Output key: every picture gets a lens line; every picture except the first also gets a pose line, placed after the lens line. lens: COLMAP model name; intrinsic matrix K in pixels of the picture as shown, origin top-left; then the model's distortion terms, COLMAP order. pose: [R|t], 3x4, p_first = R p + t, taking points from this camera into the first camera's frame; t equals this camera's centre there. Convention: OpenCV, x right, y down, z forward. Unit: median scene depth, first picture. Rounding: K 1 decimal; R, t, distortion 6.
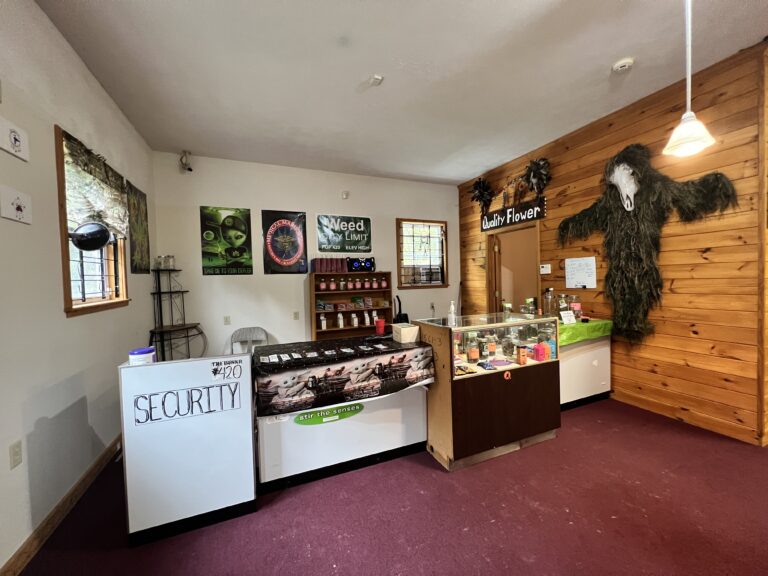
lens RADIAL K [[305.3, 0, 383.4], [0, 305.3, 289.0], [0, 0, 1]] dist [-0.003650, 0.000533]
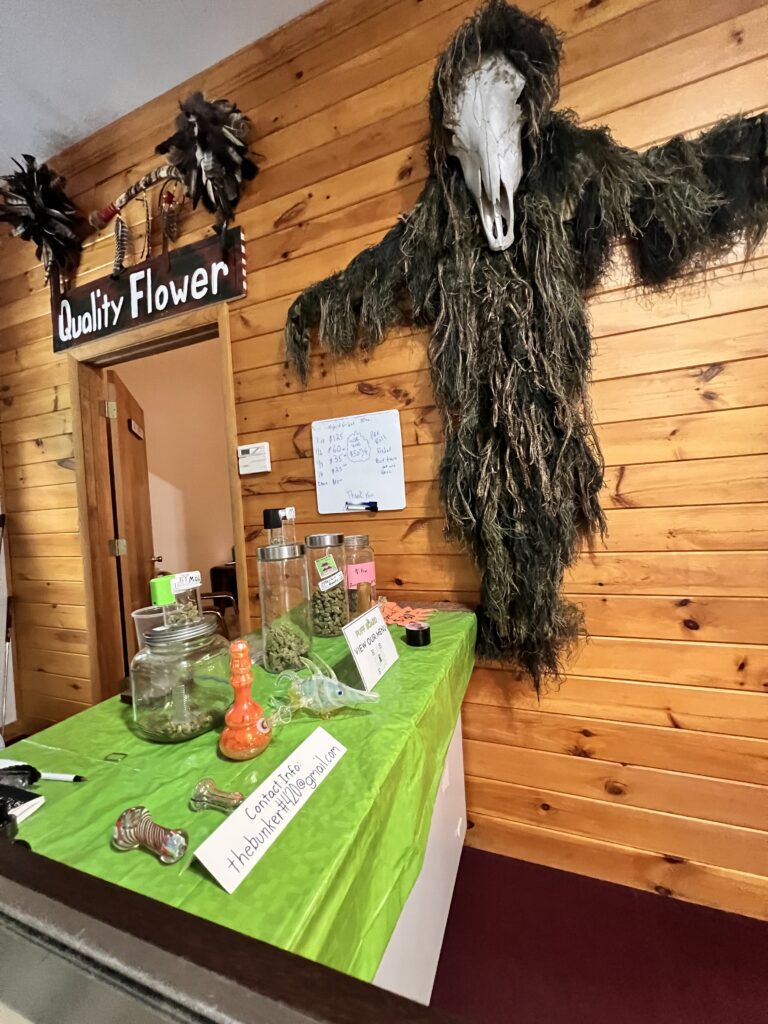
lens RADIAL K [[407.0, 0, 382.4], [0, 407.0, 512.7], [0, 0, 1]] dist [-0.003650, 0.000533]
pose [[0.696045, -0.026435, 0.717511, 0.343140], [0.062273, 0.997779, -0.023649, 0.009344], [-0.715292, 0.061142, 0.696145, 0.660229]]
